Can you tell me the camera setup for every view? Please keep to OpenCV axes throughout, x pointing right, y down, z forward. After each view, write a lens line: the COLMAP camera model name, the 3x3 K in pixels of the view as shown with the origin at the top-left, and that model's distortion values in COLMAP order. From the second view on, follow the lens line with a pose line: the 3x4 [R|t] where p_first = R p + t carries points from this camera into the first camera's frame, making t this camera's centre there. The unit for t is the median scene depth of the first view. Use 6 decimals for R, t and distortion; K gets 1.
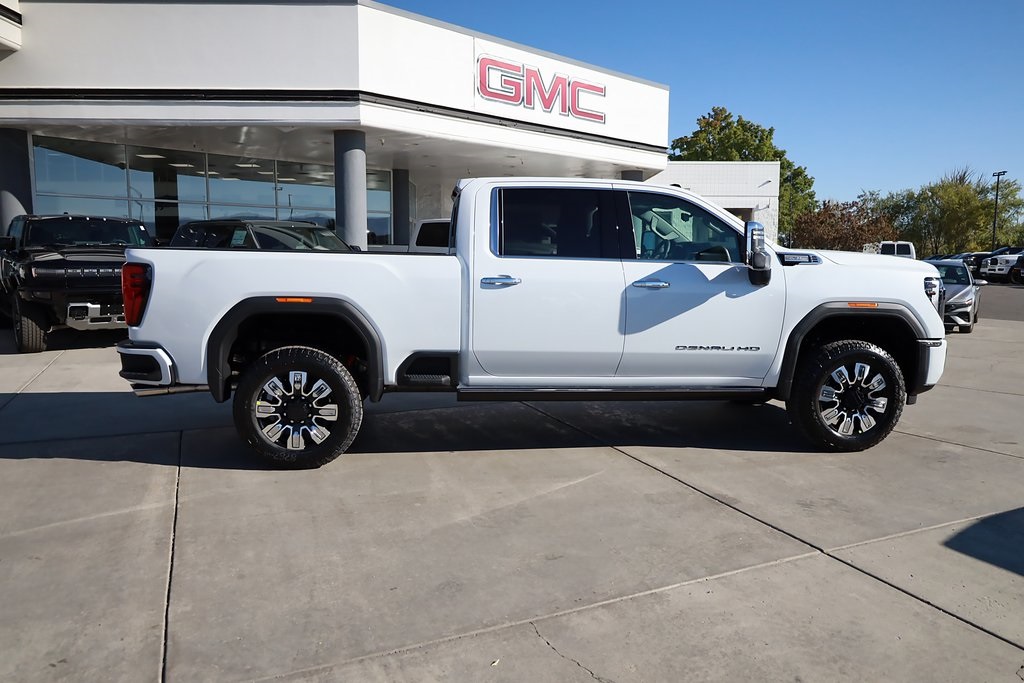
lens RADIAL K [[770.6, 0, 512.0], [0, 770.6, 341.5], [0, 0, 1]] dist [-0.001372, 0.001348]
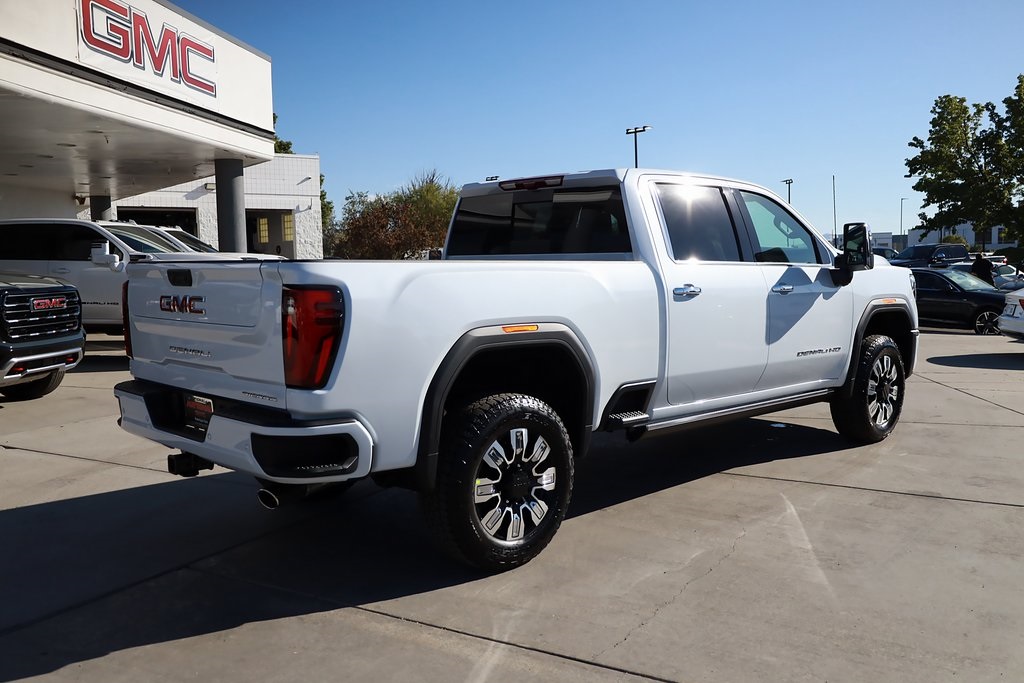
lens RADIAL K [[948.2, 0, 512.0], [0, 948.2, 341.5], [0, 0, 1]] dist [-0.000742, -0.019634]
pose [[0.781274, -0.073395, 0.619858, -0.804563], [0.094325, 0.995541, -0.001010, -0.040103], [-0.617020, 0.059257, 0.784713, 0.306741]]
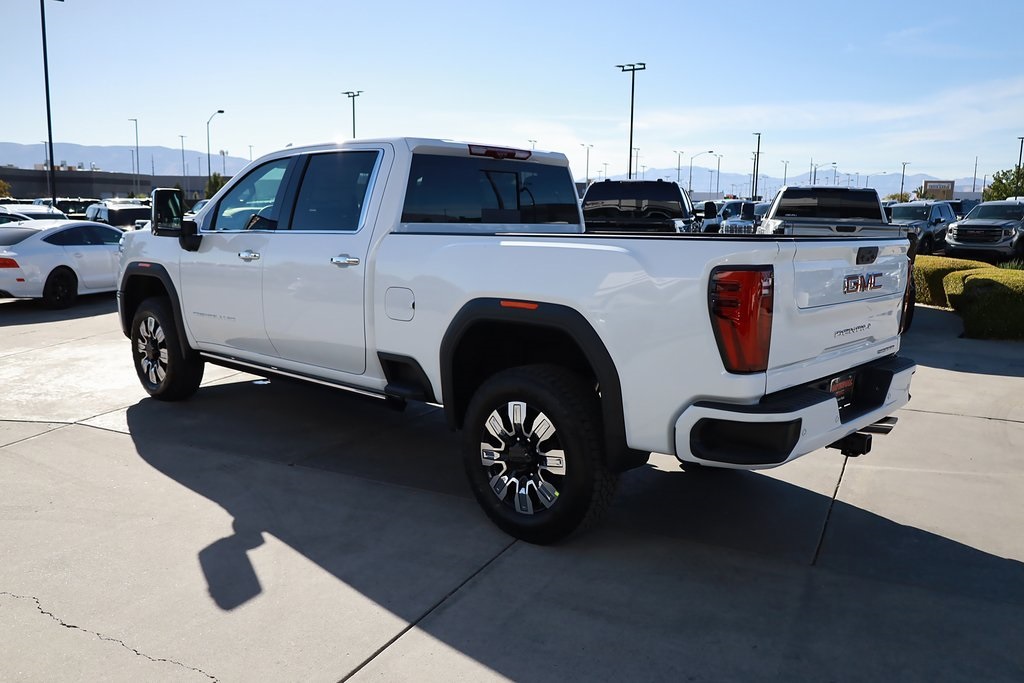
lens RADIAL K [[814.9, 0, 509.5], [0, 814.9, 372.4], [0, 0, 1]] dist [0.059648, -0.000513]
pose [[-0.694199, -0.153913, 0.703135, -0.803274], [0.063796, 0.959869, 0.273096, -0.233072], [-0.716951, 0.234440, -0.656521, 1.796990]]
